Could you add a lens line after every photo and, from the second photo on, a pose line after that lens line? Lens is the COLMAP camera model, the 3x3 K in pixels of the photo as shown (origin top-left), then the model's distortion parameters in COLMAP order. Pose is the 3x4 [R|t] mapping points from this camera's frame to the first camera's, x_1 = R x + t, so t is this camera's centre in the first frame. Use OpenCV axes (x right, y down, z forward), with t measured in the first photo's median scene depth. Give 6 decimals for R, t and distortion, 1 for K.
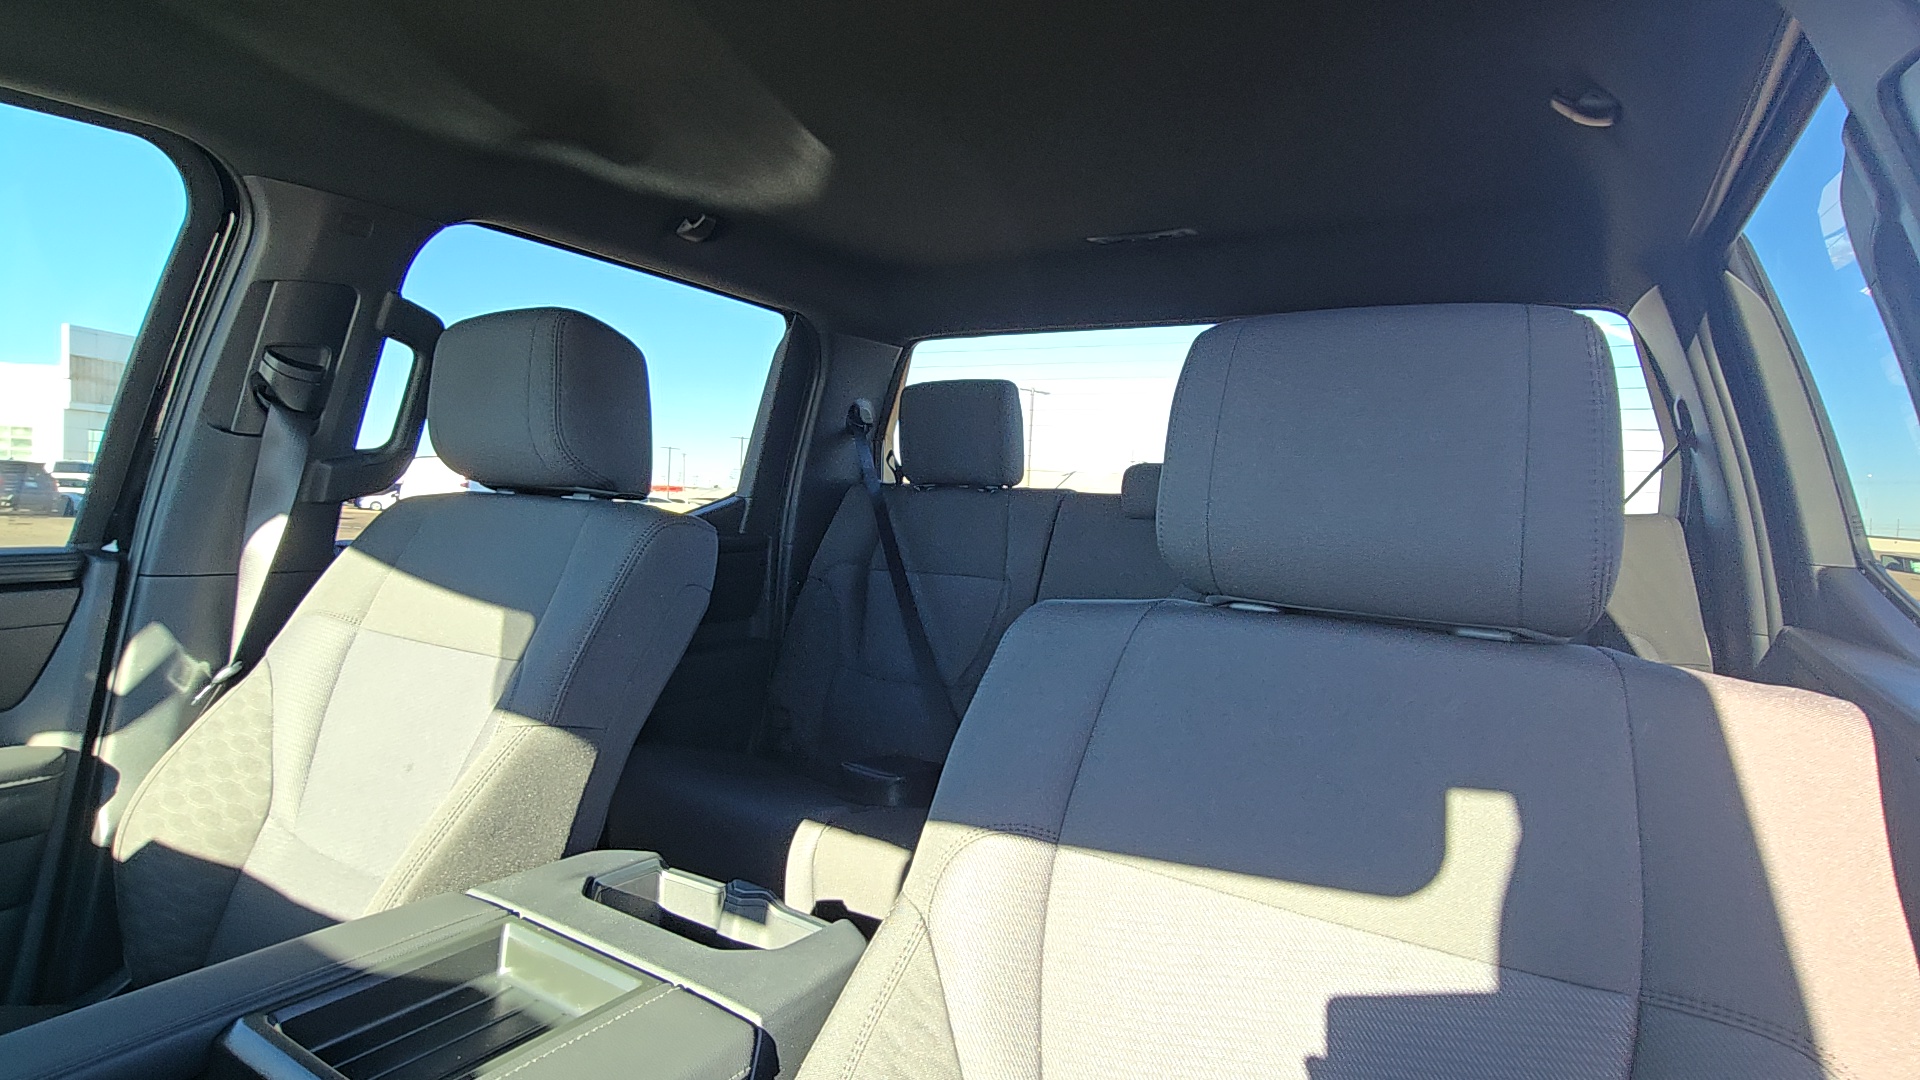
lens RADIAL K [[976.3, 0, 958.1], [0, 976.3, 544.3], [0, 0, 1]] dist [-0.005176, 0.006230]
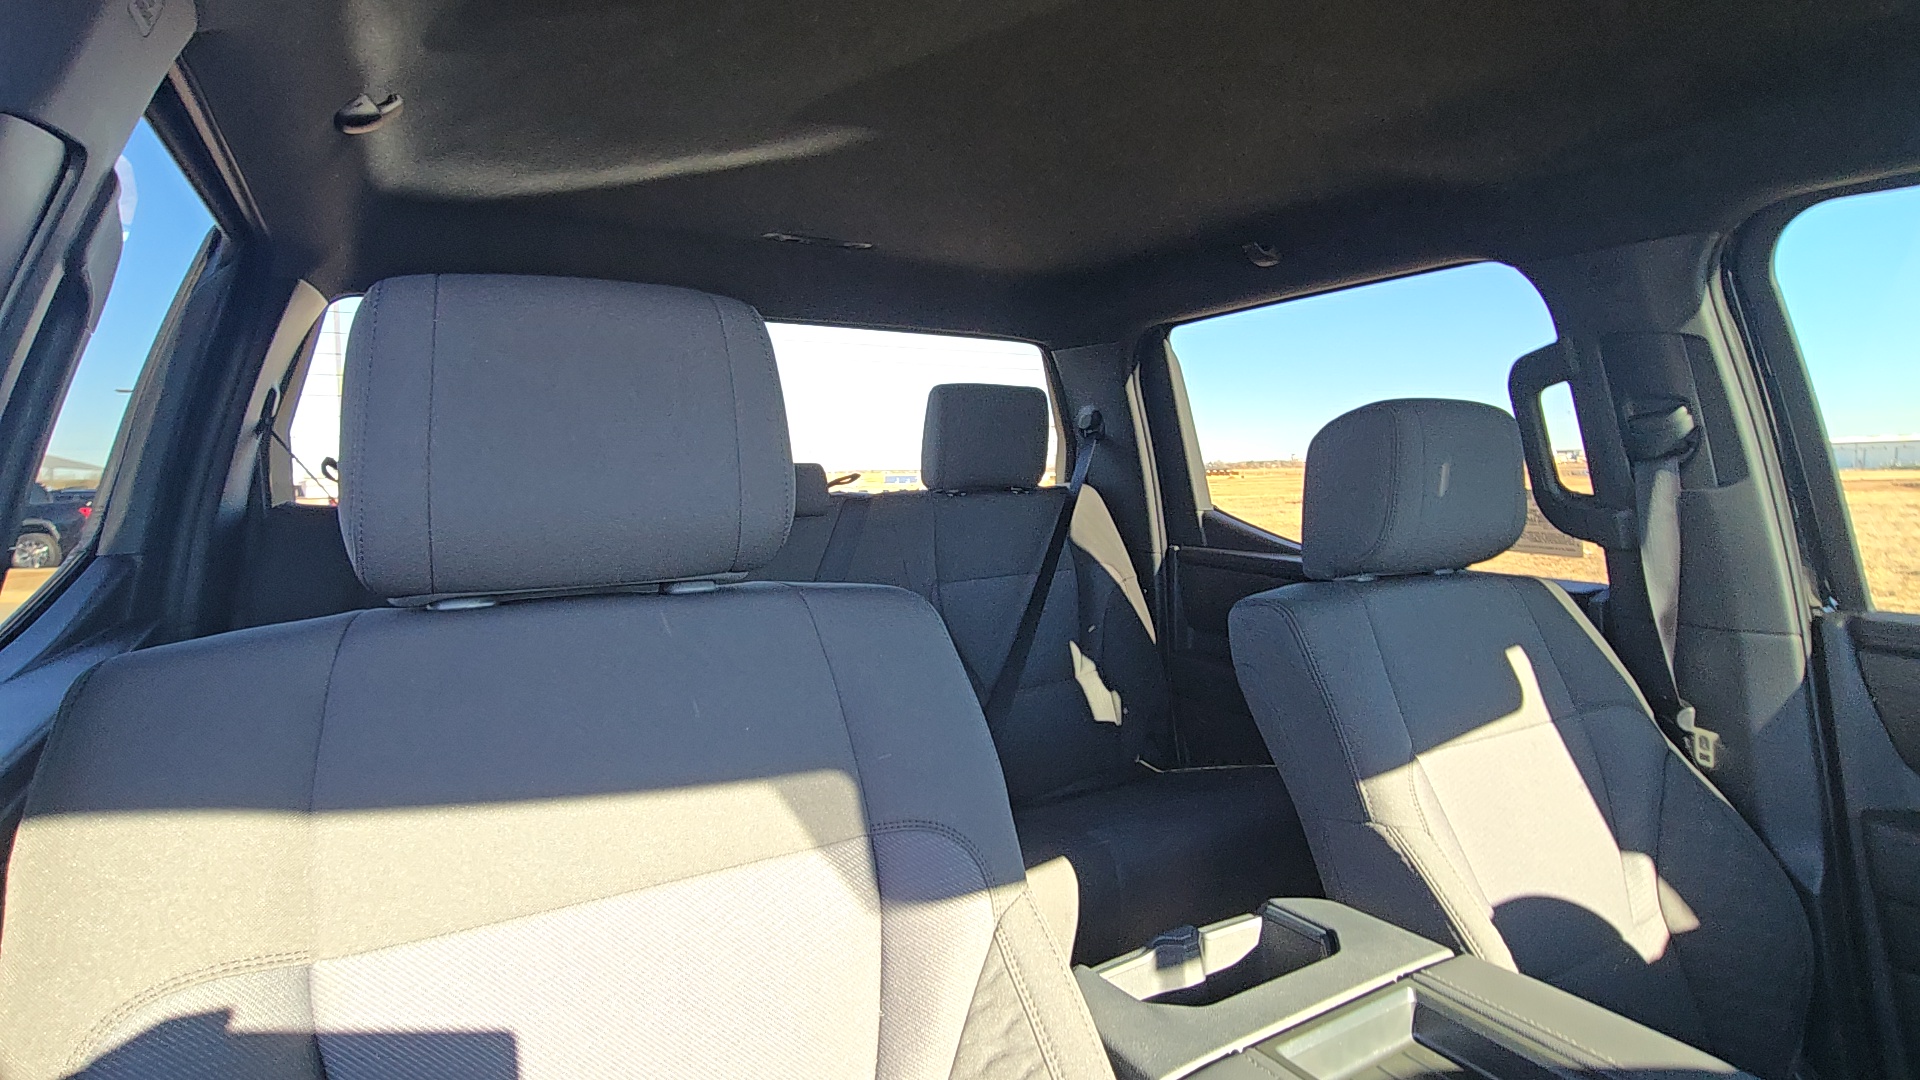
lens RADIAL K [[976.3, 0, 955.6], [0, 976.3, 539.2], [0, 0, 1]] dist [-0.005176, 0.006230]
pose [[0.470352, -0.122202, 0.873977, -0.489686], [0.086608, 0.991977, 0.092091, -0.070632], [-0.878219, 0.032378, 0.477162, 0.298569]]
